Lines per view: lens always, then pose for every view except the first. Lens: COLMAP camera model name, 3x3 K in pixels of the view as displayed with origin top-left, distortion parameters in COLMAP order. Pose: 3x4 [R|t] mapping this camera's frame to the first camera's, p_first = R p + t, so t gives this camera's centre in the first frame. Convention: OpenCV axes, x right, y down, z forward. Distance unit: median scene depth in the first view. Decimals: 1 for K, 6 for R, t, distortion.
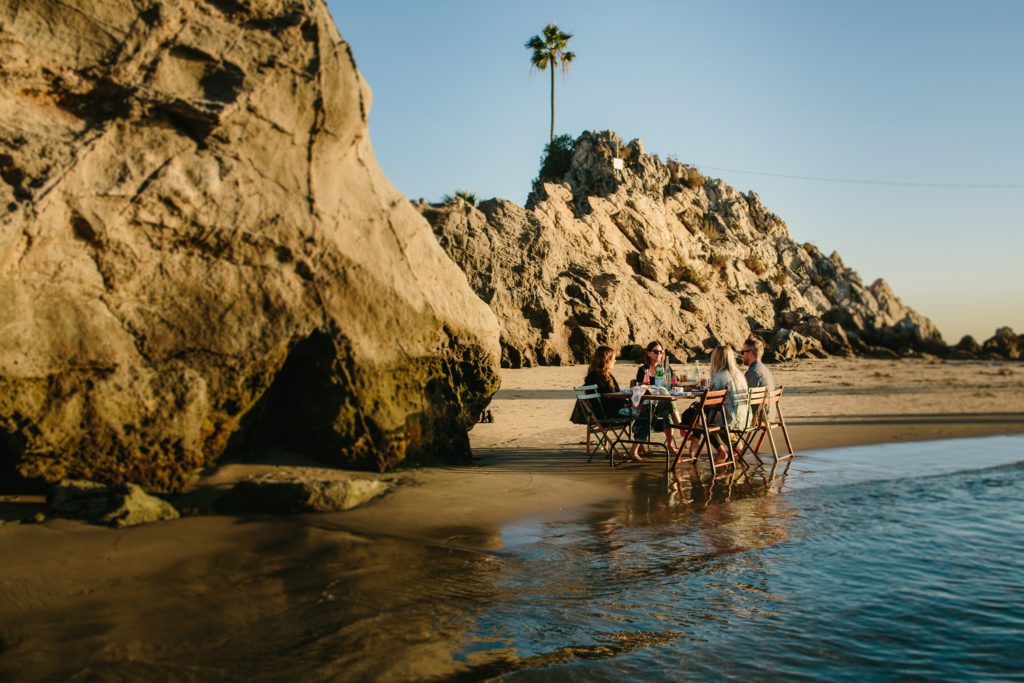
lens RADIAL K [[1051.8, 0, 512.0], [0, 1051.8, 341.5], [0, 0, 1]] dist [-0.073748, 0.009114]
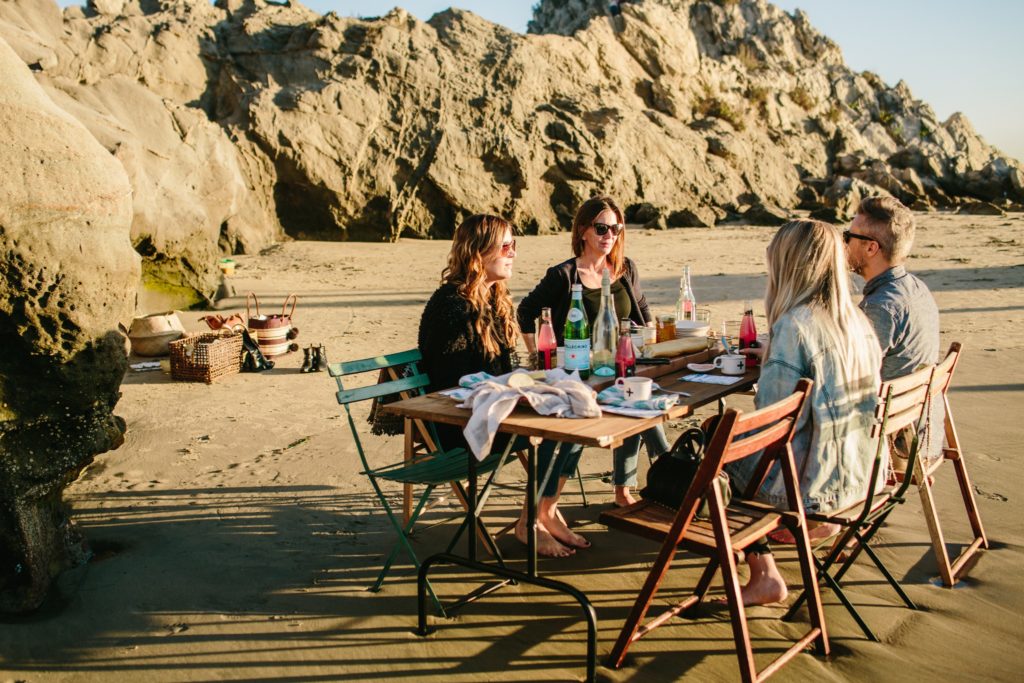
lens RADIAL K [[1087.3, 0, 461.2], [0, 1087.3, 342.7], [0, 0, 1]] dist [-0.072725, 0.042967]
pose [[0.997249, -0.017376, -0.072064, 0.037246], [0.026733, 0.991023, 0.130990, -0.002400], [0.069141, -0.132556, 0.988761, 0.196789]]
